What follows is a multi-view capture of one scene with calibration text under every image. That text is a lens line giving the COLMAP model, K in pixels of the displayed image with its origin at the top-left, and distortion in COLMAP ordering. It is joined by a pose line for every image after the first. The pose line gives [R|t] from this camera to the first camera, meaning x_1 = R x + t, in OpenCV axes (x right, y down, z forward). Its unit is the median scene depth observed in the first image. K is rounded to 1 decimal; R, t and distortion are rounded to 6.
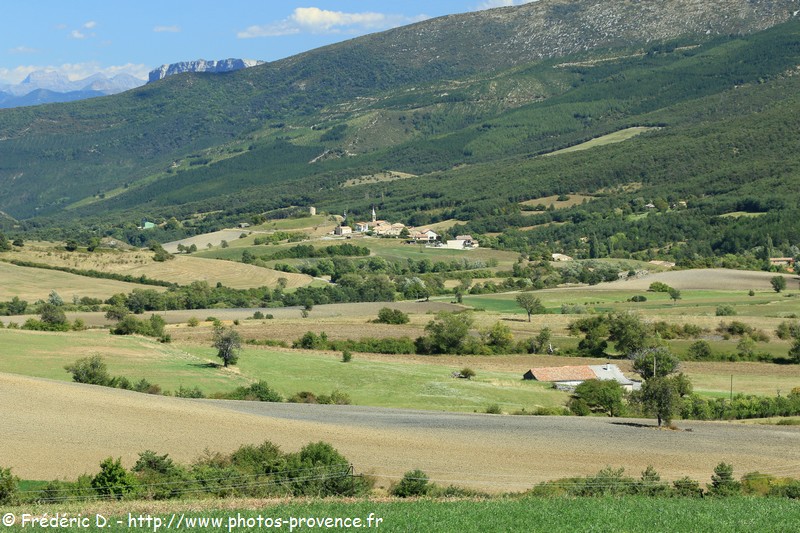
lens RADIAL K [[3428.2, 0, 400.1], [0, 3428.2, 266.5], [0, 0, 1]] dist [-0.135420, 0.000000]
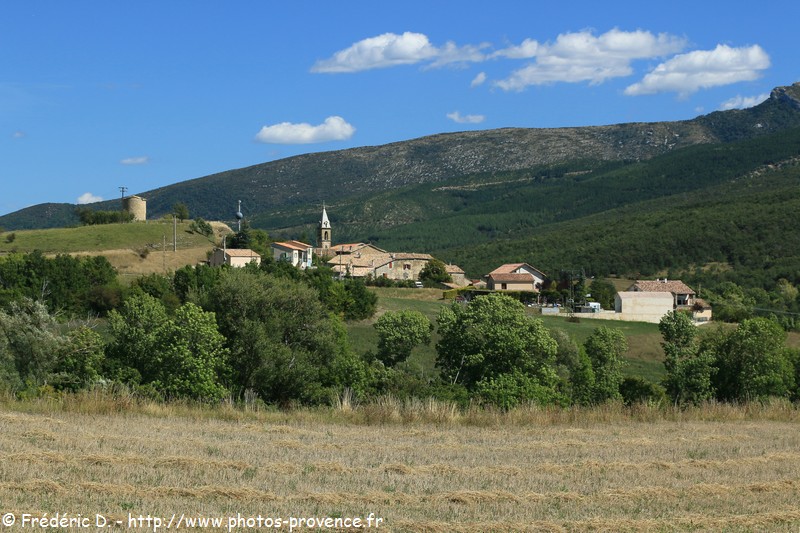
lens RADIAL K [[2587.1, 0, 399.9], [0, 2587.1, 266.5], [0, 0, 1]] dist [-0.292208, 0.000000]
pose [[0.997716, 0.027618, 0.061648, -0.006393], [-0.024230, 0.998190, -0.055042, 0.000846], [-0.063057, 0.053423, 0.996579, 0.309053]]
